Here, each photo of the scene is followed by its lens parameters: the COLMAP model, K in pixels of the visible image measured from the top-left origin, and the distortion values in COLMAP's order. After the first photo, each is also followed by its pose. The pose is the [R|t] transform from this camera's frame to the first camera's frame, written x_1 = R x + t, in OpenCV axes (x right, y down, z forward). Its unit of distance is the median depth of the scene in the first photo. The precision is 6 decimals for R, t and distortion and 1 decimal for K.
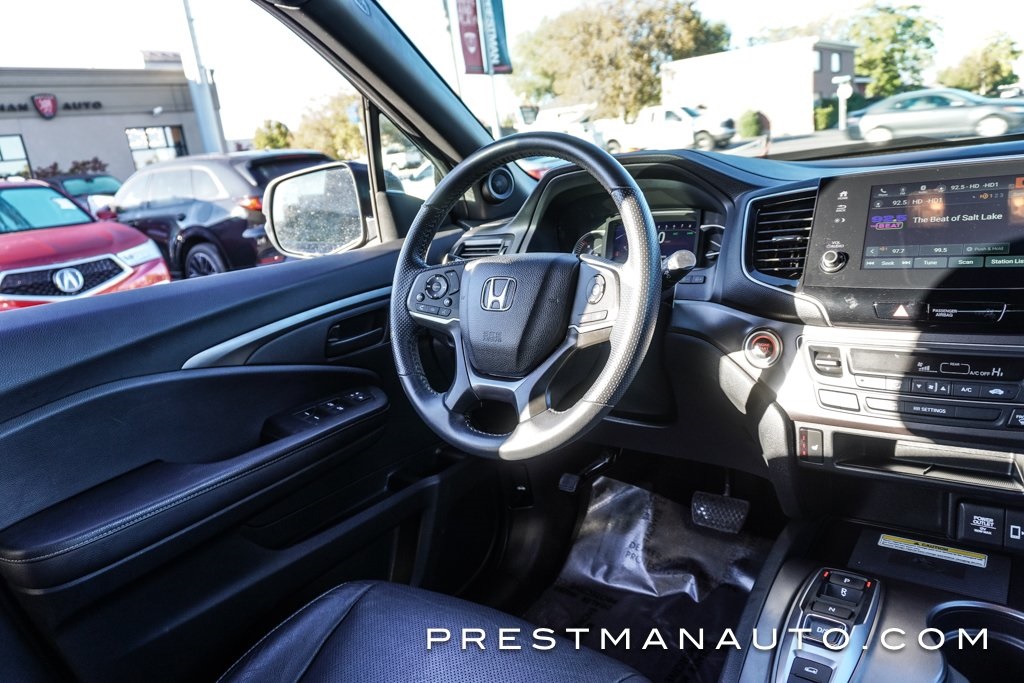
lens RADIAL K [[692.5, 0, 505.0], [0, 692.5, 342.4], [0, 0, 1]] dist [-0.043220, 0.031391]
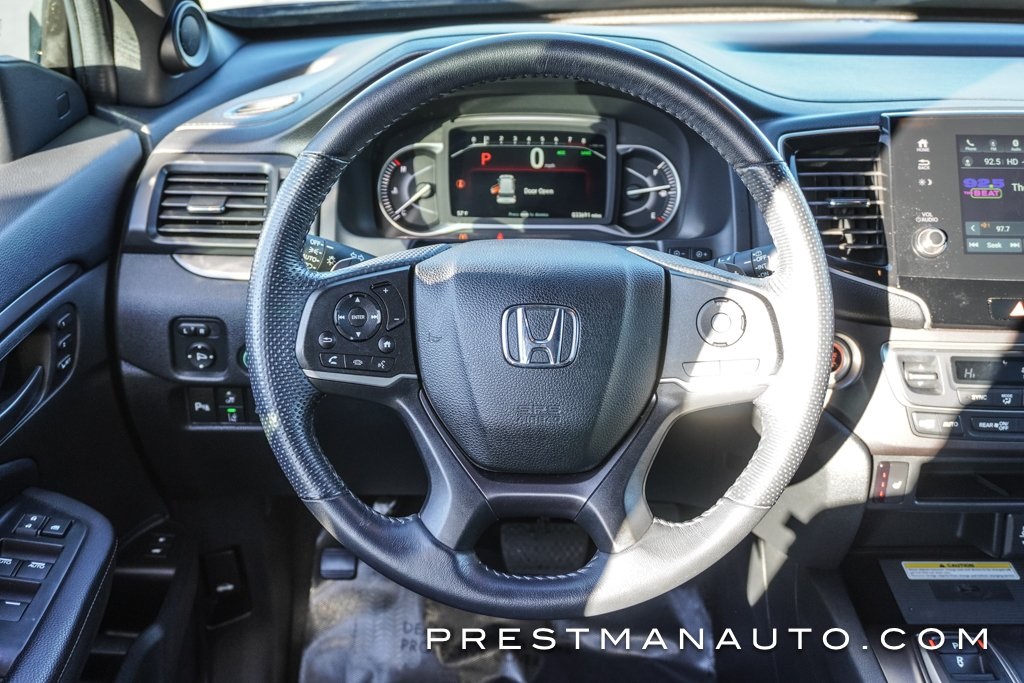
lens RADIAL K [[1154.2, 0, 508.5], [0, 1154.2, 341.5], [0, 0, 1]] dist [0.001019, 0.000000]
pose [[0.769826, -0.142359, 0.622176, -0.646621], [0.046854, 0.984783, 0.167354, -0.235932], [-0.636532, -0.099682, 0.764781, 0.317702]]
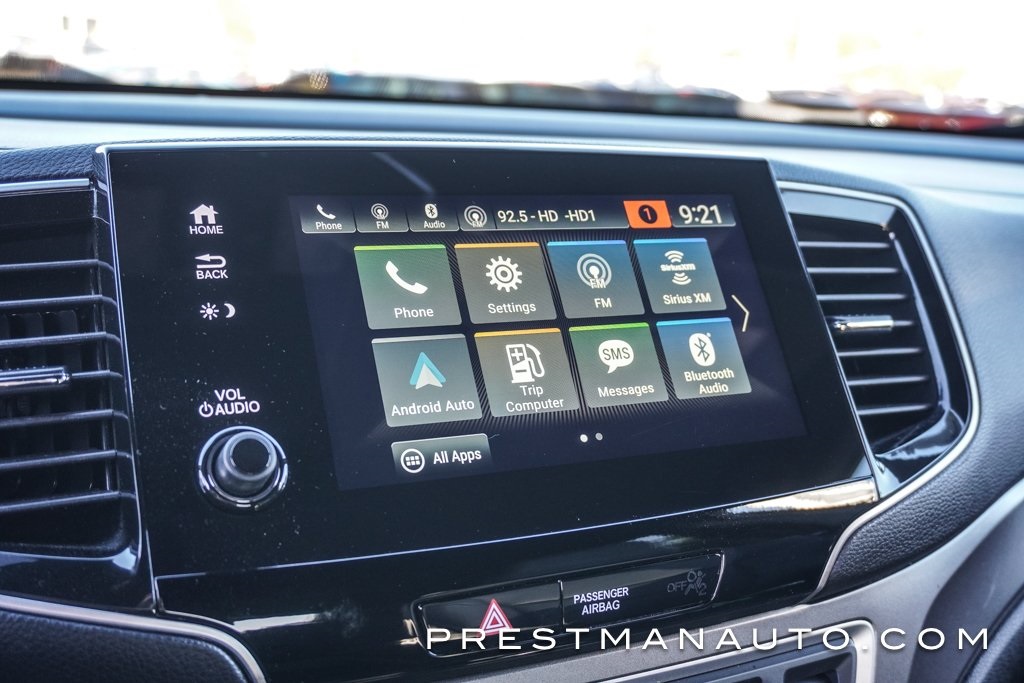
lens RADIAL K [[1154.2, 0, 519.3], [0, 1154.2, 343.0], [0, 0, 1]] dist [0.001019, 0.000000]
pose [[0.420514, -0.057035, 0.905492, 0.117646], [0.119735, 0.992782, 0.006927, -0.152682], [-0.899351, 0.105506, 0.424308, 0.690718]]
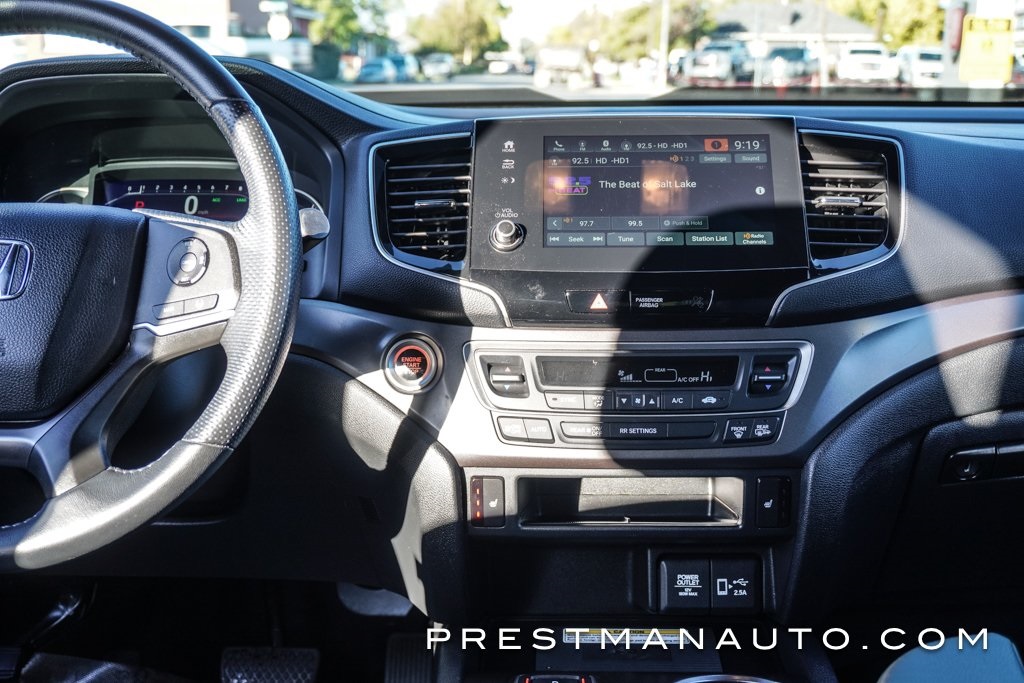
lens RADIAL K [[1279.0, 0, 525.6], [0, 1279.0, 344.6], [0, 0, 1]] dist [-0.014181, 0.000000]
pose [[0.798796, 0.000519, 0.601601, -0.295726], [0.052282, 0.996156, -0.070278, 0.086083], [-0.599325, 0.087591, 0.795699, -0.054030]]
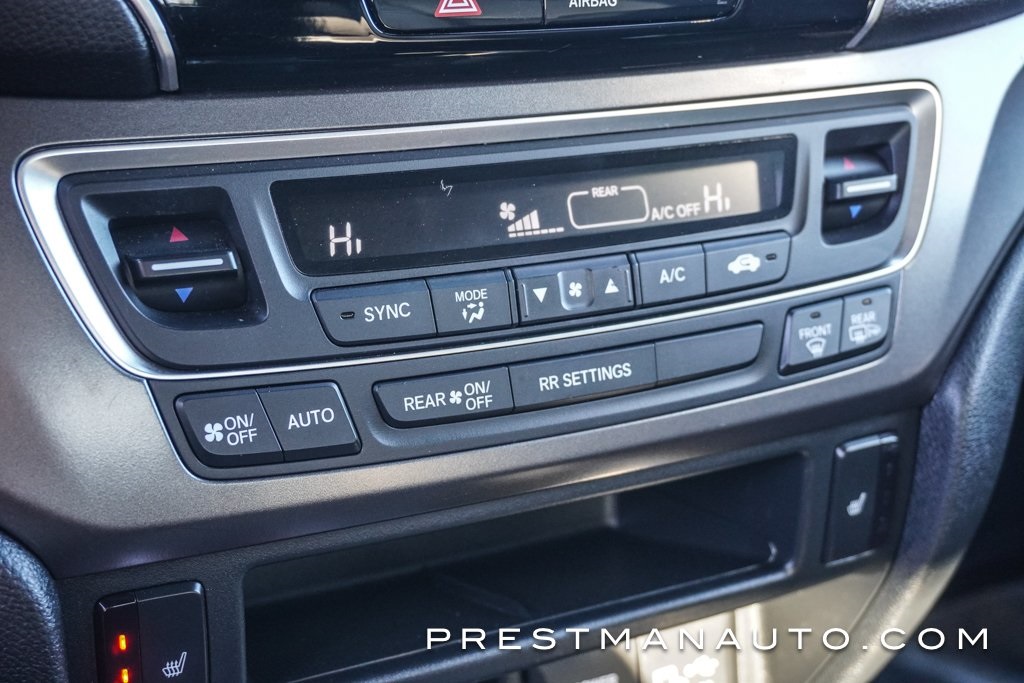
lens RADIAL K [[1519.3, 0, 513.4], [0, 1519.3, 342.5], [0, 0, 1]] dist [0.010161, 0.000000]
pose [[0.394372, -0.184323, 0.900275, 0.083719], [0.140054, 0.980288, 0.139353, 0.001513], [-0.908216, 0.071130, 0.412414, 0.702766]]
